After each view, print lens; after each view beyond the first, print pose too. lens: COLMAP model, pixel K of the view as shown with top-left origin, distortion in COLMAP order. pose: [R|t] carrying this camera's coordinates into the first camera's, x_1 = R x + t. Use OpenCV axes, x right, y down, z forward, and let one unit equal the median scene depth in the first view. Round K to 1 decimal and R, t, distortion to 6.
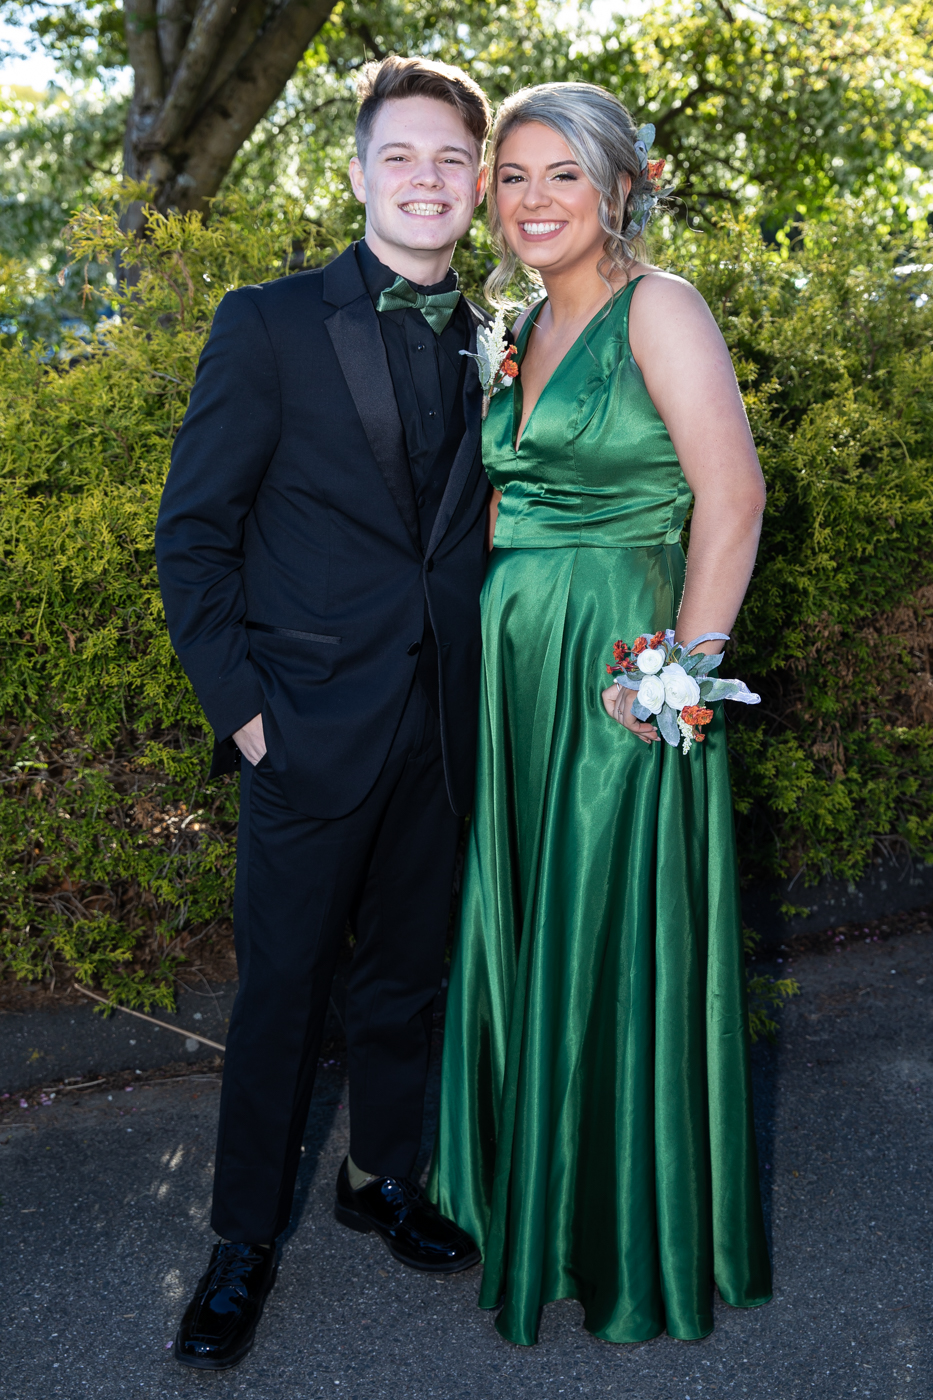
lens RADIAL K [[1803.1, 0, 447.0], [0, 1803.1, 667.0], [0, 0, 1]] dist [0.020677, 0.057914]
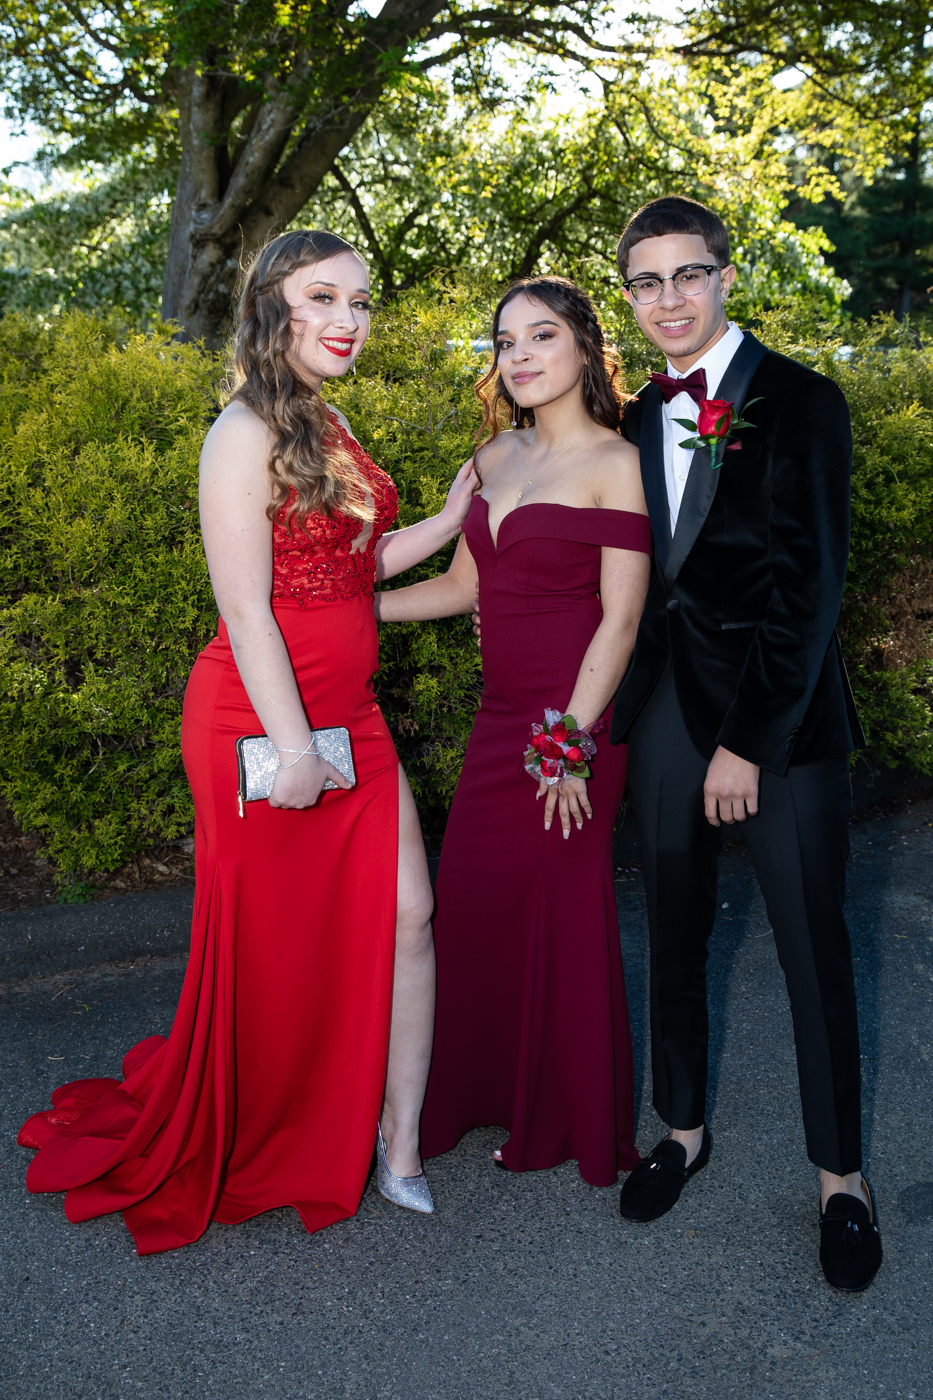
lens RADIAL K [[1552.6, 0, 496.0], [0, 1552.6, 675.3], [0, 0, 1]] dist [-0.044937, 0.140584]
pose [[0.991900, -0.009718, 0.126645, -0.235904], [0.009403, 0.999951, 0.003078, 0.035285], [-0.126669, -0.001862, 0.991943, -0.209234]]
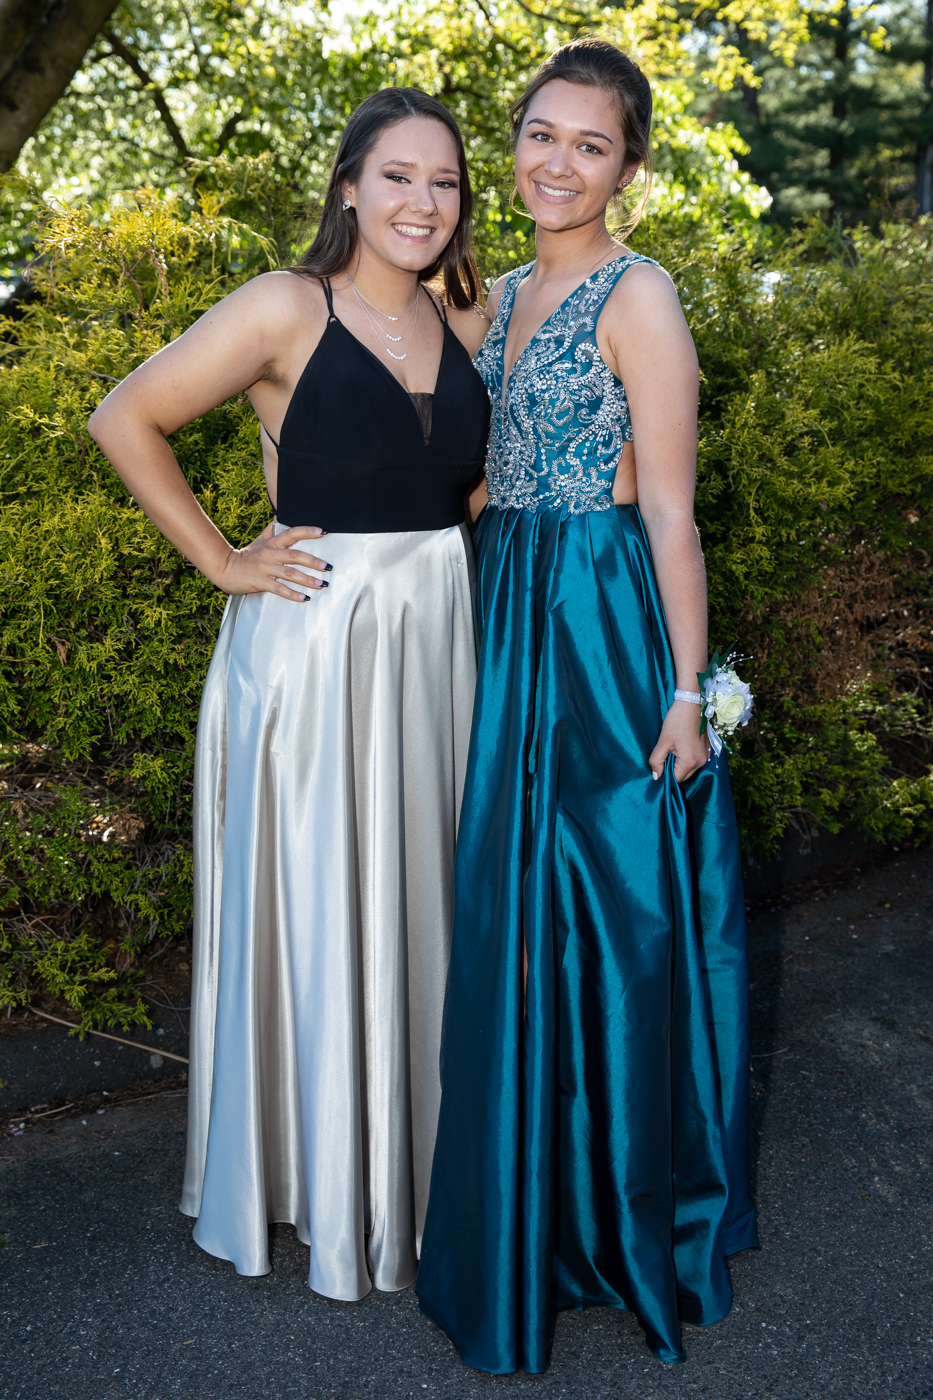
lens RADIAL K [[1773.2, 0, 463.2], [0, 1773.2, 683.8], [0, 0, 1]] dist [0.068208, -0.019940]
pose [[0.984402, -0.043227, 0.170539, -0.139320], [0.041172, 0.999031, 0.015573, -0.003384], [-0.171047, -0.008309, 0.985228, 0.022881]]
